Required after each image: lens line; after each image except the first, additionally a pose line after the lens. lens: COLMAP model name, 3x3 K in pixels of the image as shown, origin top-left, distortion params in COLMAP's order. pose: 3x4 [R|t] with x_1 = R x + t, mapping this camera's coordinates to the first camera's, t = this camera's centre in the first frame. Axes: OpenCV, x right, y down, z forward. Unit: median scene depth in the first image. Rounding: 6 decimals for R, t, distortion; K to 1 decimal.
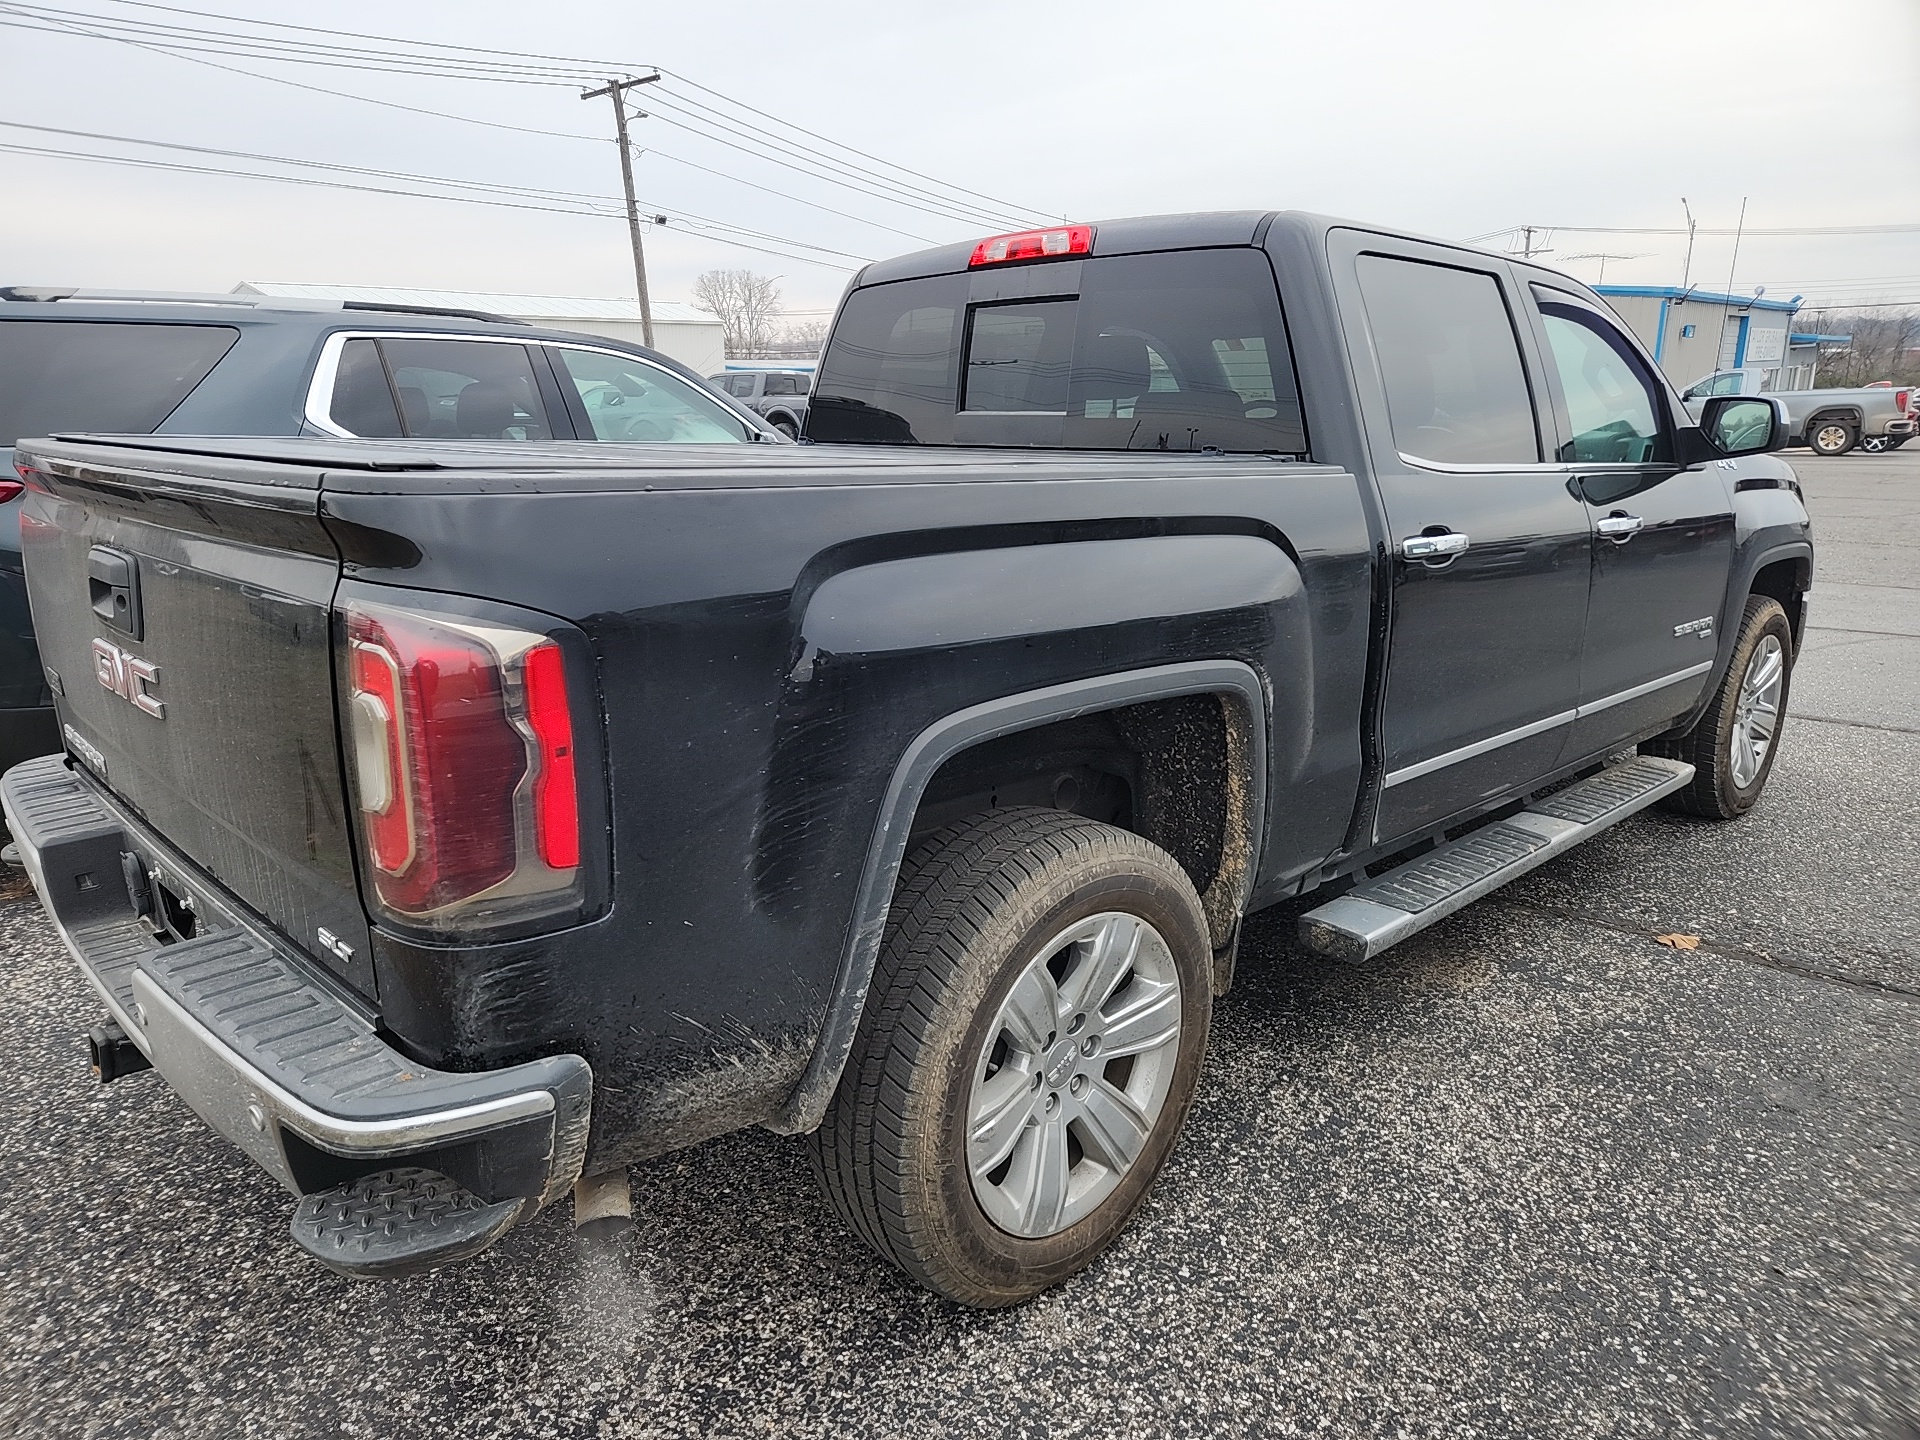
lens RADIAL K [[1282.8, 0, 939.8], [0, 1282.8, 734.4], [0, 0, 1]] dist [0.062907, -0.046238]
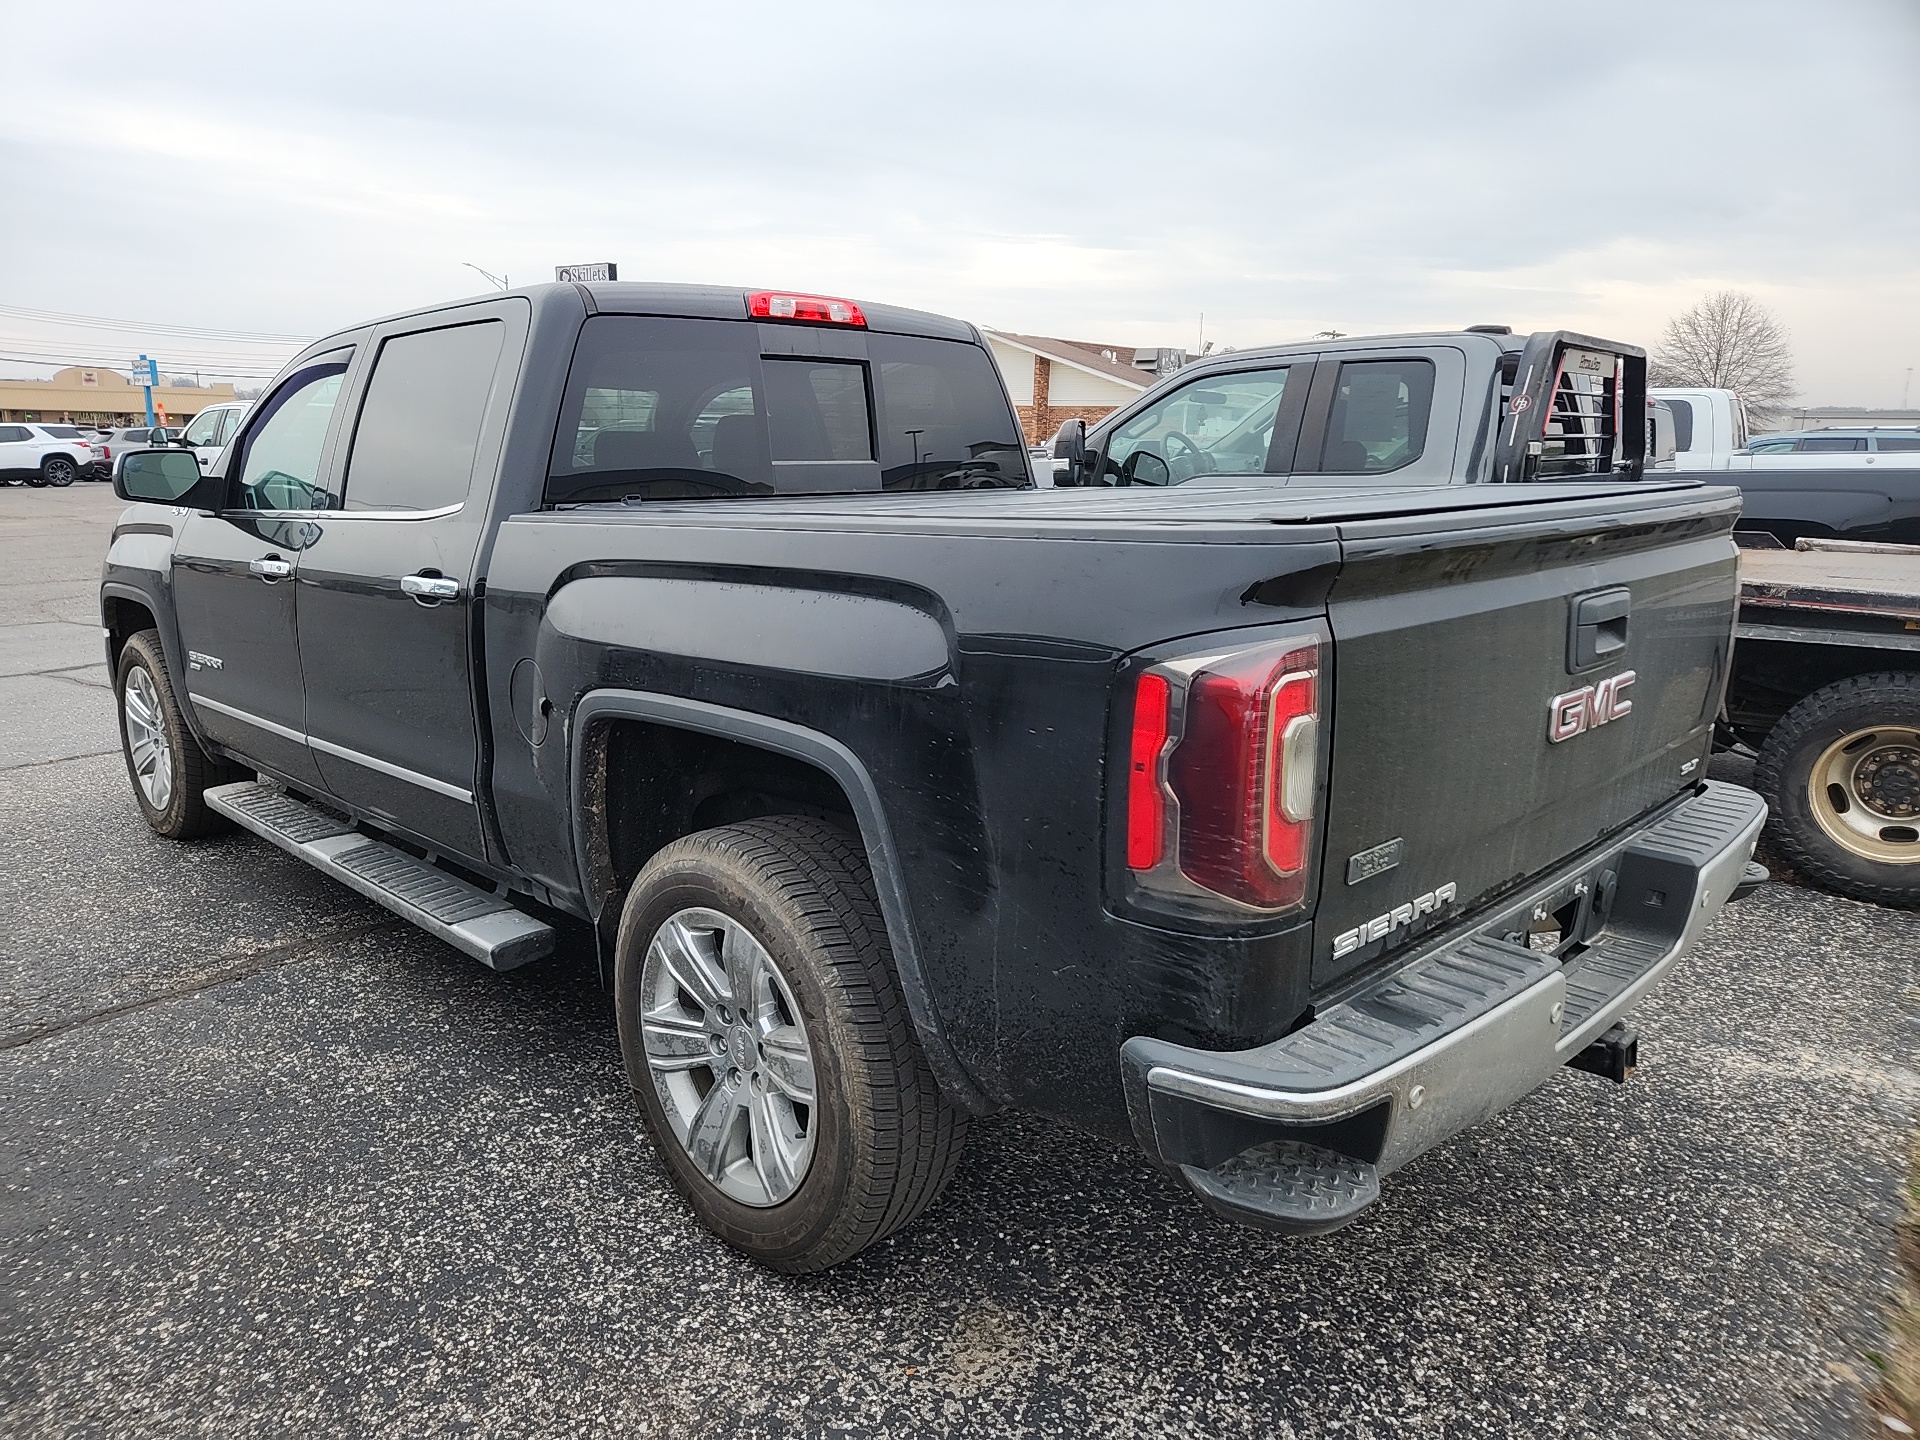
lens RADIAL K [[1282.8, 0, 928.7], [0, 1282.8, 738.7], [0, 0, 1]] dist [0.062907, -0.046238]
pose [[-0.014899, -0.219665, 0.975462, -0.135016], [0.248279, 0.944204, 0.216418, -0.031410], [-0.968574, 0.245411, 0.040471, 0.120282]]
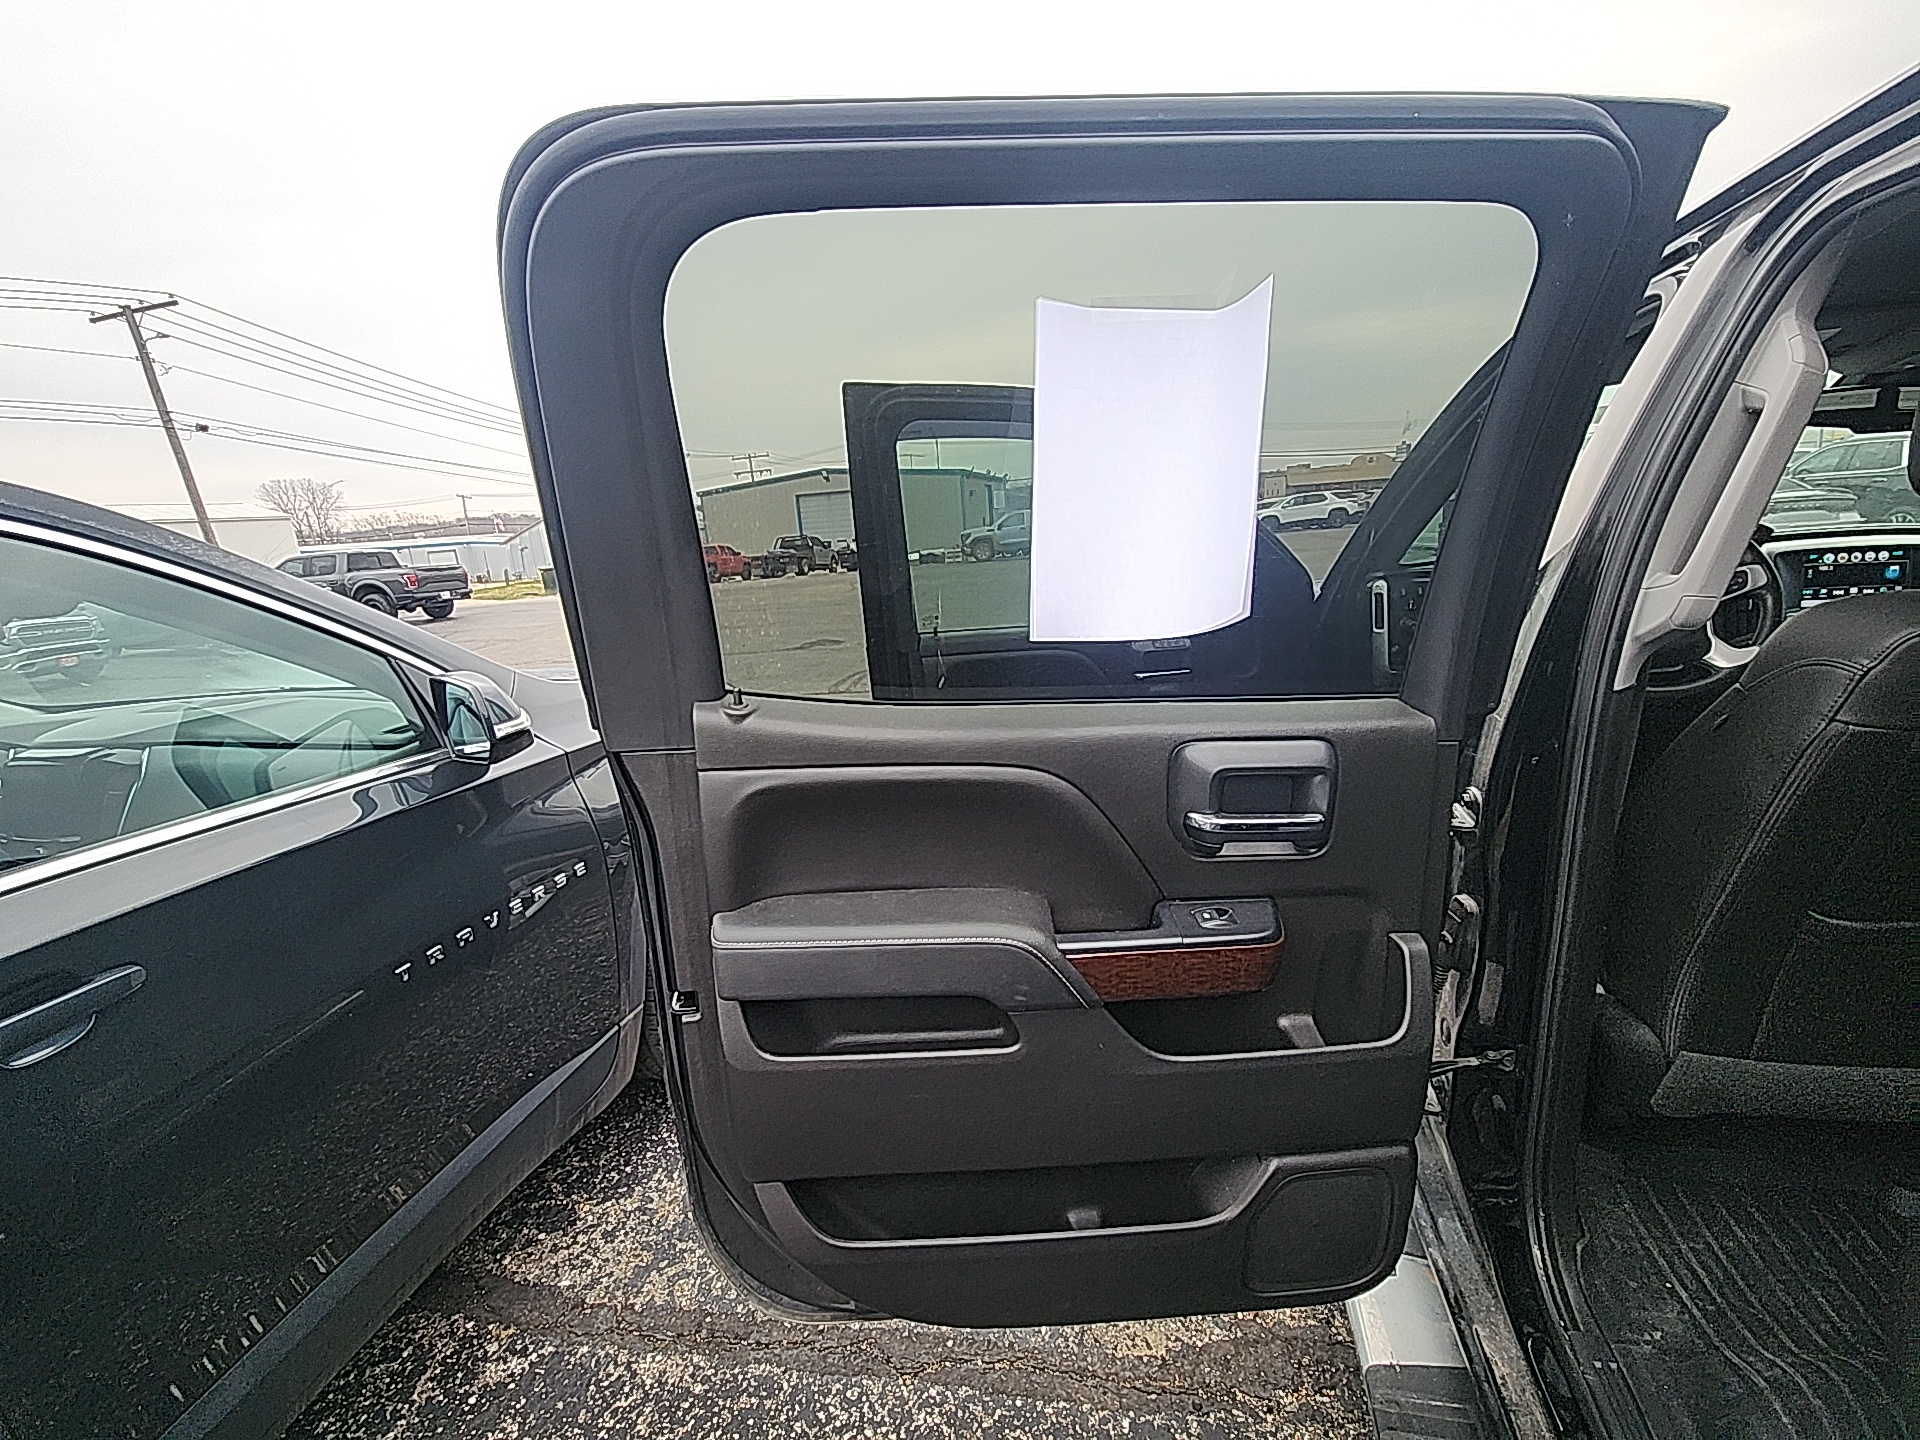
lens RADIAL K [[768.2, 0, 943.3], [0, 768.2, 701.2], [0, 0, 1]] dist [0.007141, -0.007295]
pose [[0.860128, -0.172192, 0.480135, -0.027904], [0.197822, 0.980234, -0.002841, -0.044797], [-0.470155, 0.097425, 0.877190, 0.165168]]
